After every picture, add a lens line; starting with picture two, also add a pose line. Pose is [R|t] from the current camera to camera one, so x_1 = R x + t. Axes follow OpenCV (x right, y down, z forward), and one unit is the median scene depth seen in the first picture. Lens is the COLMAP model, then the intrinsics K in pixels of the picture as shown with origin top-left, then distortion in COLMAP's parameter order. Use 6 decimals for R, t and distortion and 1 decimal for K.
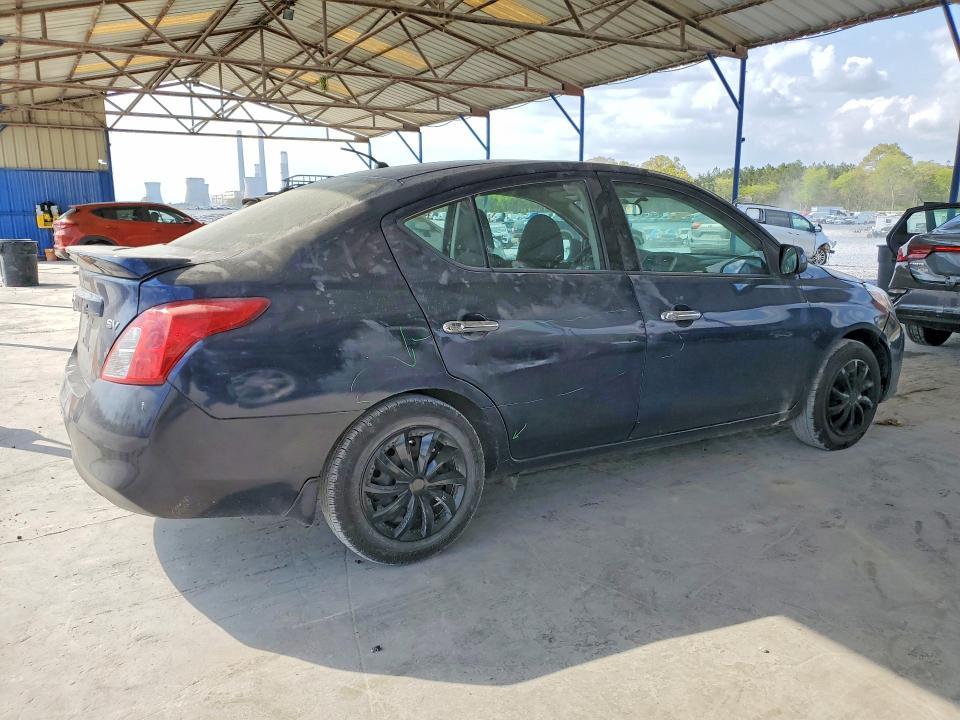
lens RADIAL K [[757.9, 0, 486.6], [0, 757.9, 360.5], [0, 0, 1]] dist [0.006775, 0.006325]
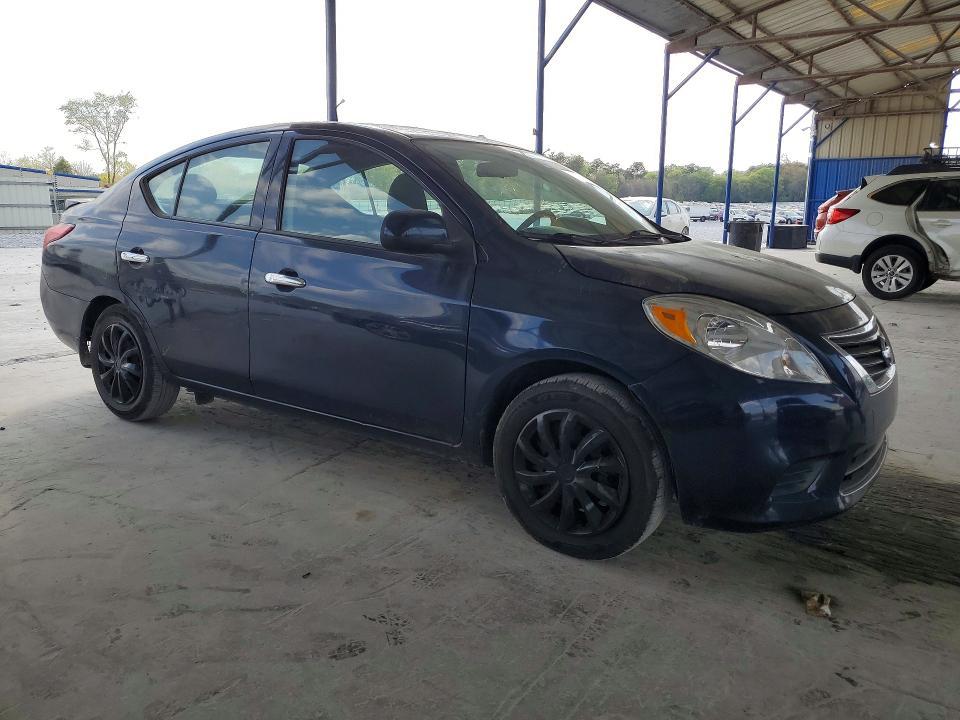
lens RADIAL K [[757.9, 0, 486.6], [0, 757.9, 360.5], [0, 0, 1]] dist [0.006775, 0.006325]
pose [[0.386430, 0.188631, -0.902823, 0.199376], [-0.179727, 0.975499, 0.126888, -0.020539], [0.904638, 0.113229, 0.410864, 0.140105]]
